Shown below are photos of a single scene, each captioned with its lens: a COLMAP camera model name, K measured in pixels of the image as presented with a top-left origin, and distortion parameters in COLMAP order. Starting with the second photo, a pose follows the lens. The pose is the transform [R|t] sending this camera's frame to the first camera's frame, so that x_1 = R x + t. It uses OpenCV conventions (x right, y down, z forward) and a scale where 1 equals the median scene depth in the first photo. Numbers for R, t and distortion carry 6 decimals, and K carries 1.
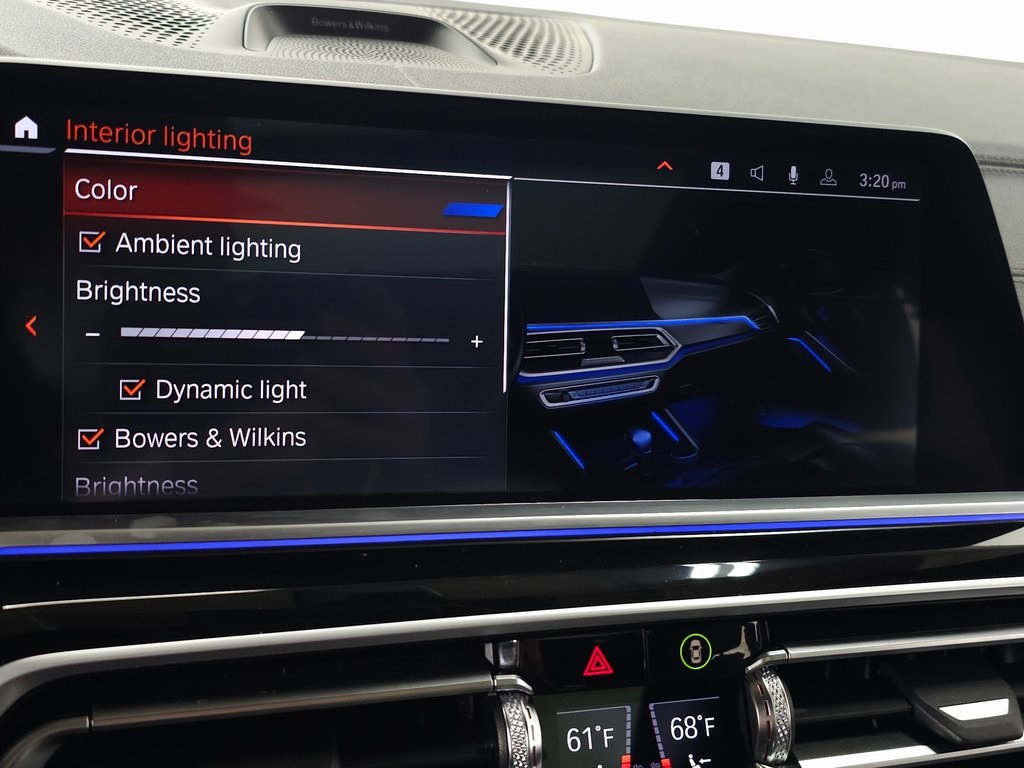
lens RADIAL K [[1172.9, 0, 503.2], [0, 1172.9, 373.1], [0, 0, 1]] dist [0.037329, 0.000000]
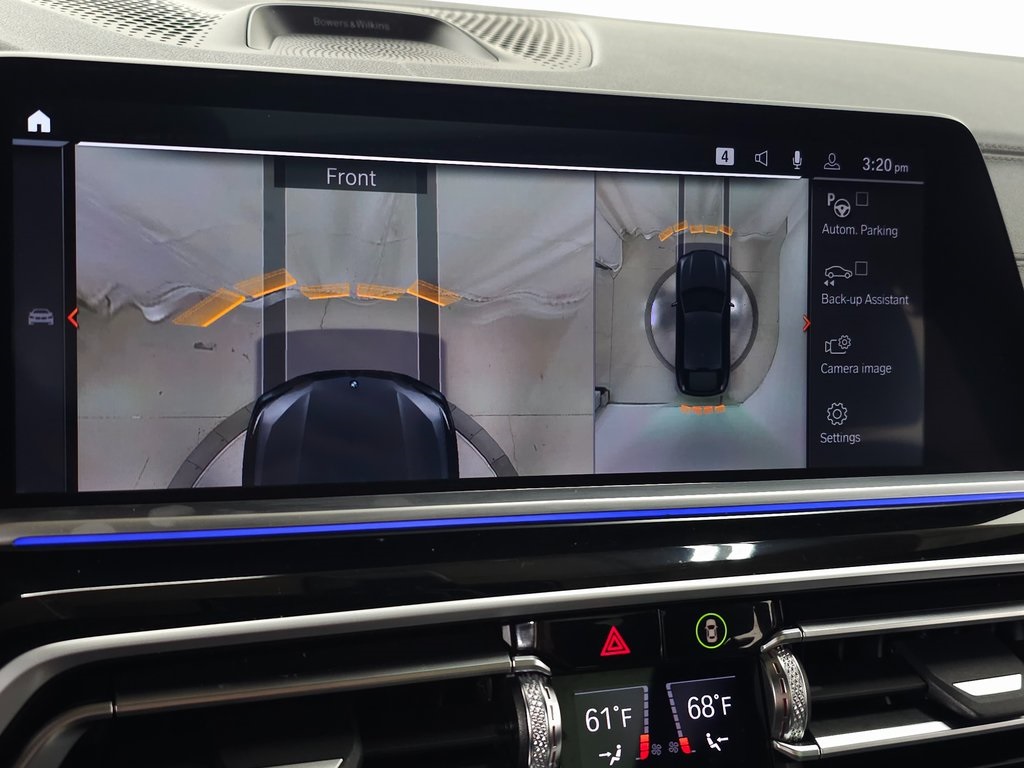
lens RADIAL K [[1172.9, 0, 503.4], [0, 1172.9, 377.4], [0, 0, 1]] dist [0.037329, 0.000000]
pose [[0.999828, -0.018005, 0.004514, -0.014758], [0.018036, 0.999813, -0.006908, 0.023074], [-0.004389, 0.006989, 0.999966, -0.007766]]
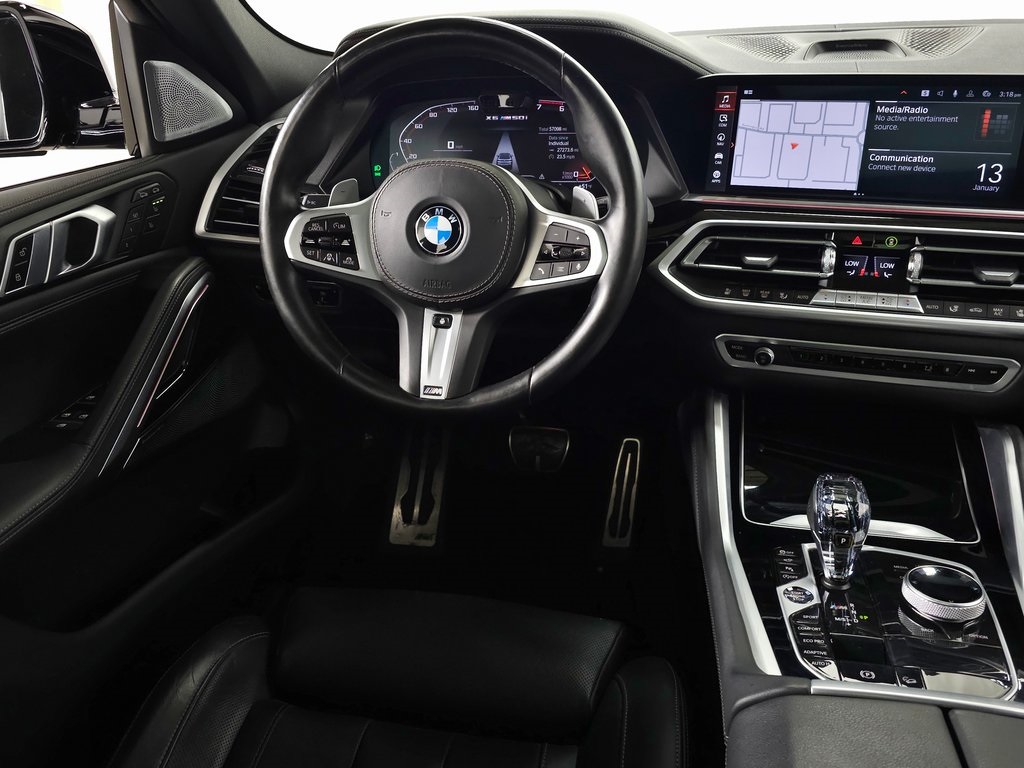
lens RADIAL K [[835.6, 0, 513.4], [0, 835.6, 378.5], [0, 0, 1]] dist [0.061242, -0.075050]
pose [[0.775372, 0.154038, -0.612430, 0.851013], [-0.075787, 0.985483, 0.151918, 0.331101], [0.626940, -0.071379, 0.775791, -1.559354]]
